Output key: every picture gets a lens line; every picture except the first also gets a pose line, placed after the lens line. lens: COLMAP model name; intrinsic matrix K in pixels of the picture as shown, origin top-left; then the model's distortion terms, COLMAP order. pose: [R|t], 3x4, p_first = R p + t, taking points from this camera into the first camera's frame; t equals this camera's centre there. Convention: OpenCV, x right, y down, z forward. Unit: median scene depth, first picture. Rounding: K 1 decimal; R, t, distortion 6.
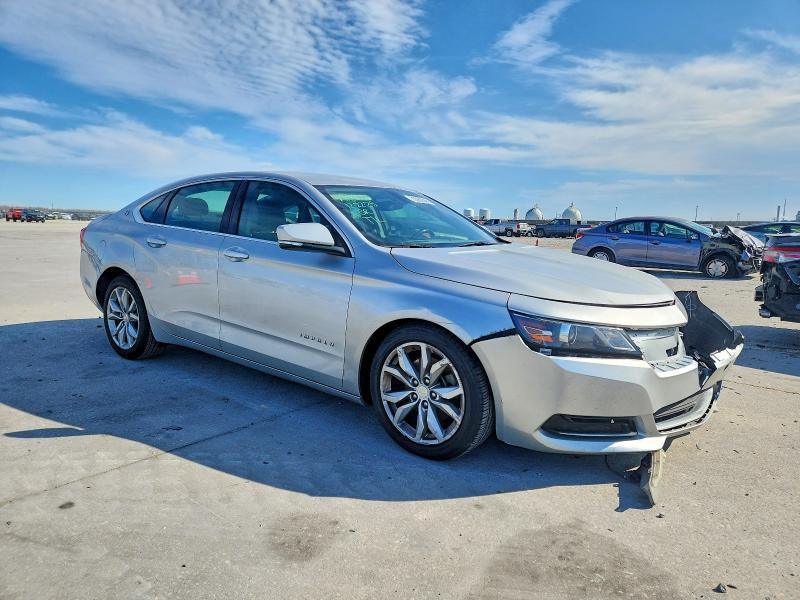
lens RADIAL K [[611.5, 0, 400.0], [0, 611.5, 300.0], [0, 0, 1]] dist [0.020294, 0.002254]
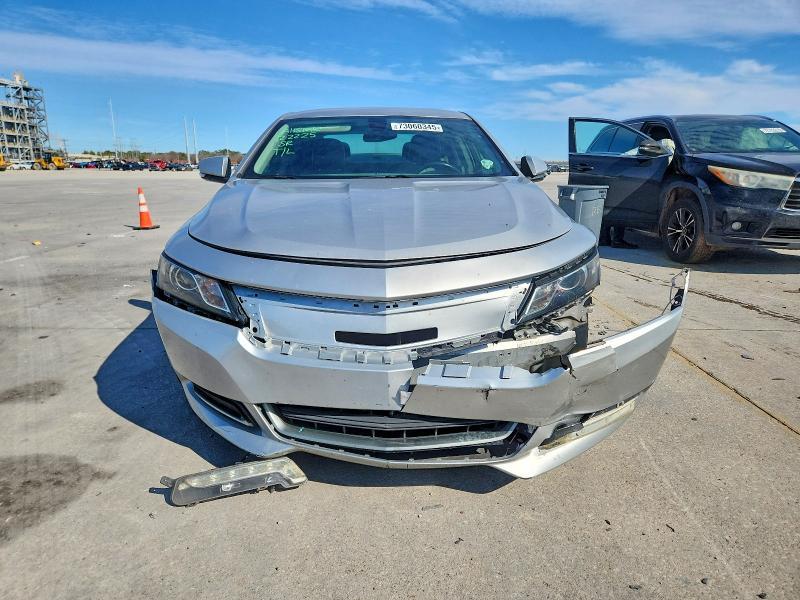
lens RADIAL K [[611.5, 0, 400.0], [0, 611.5, 300.0], [0, 0, 1]] dist [0.020294, 0.002254]
pose [[0.547747, 0.150619, -0.822975, 0.184429], [-0.093787, 0.988516, 0.118495, -0.006489], [0.831371, 0.012279, 0.555582, 0.126732]]
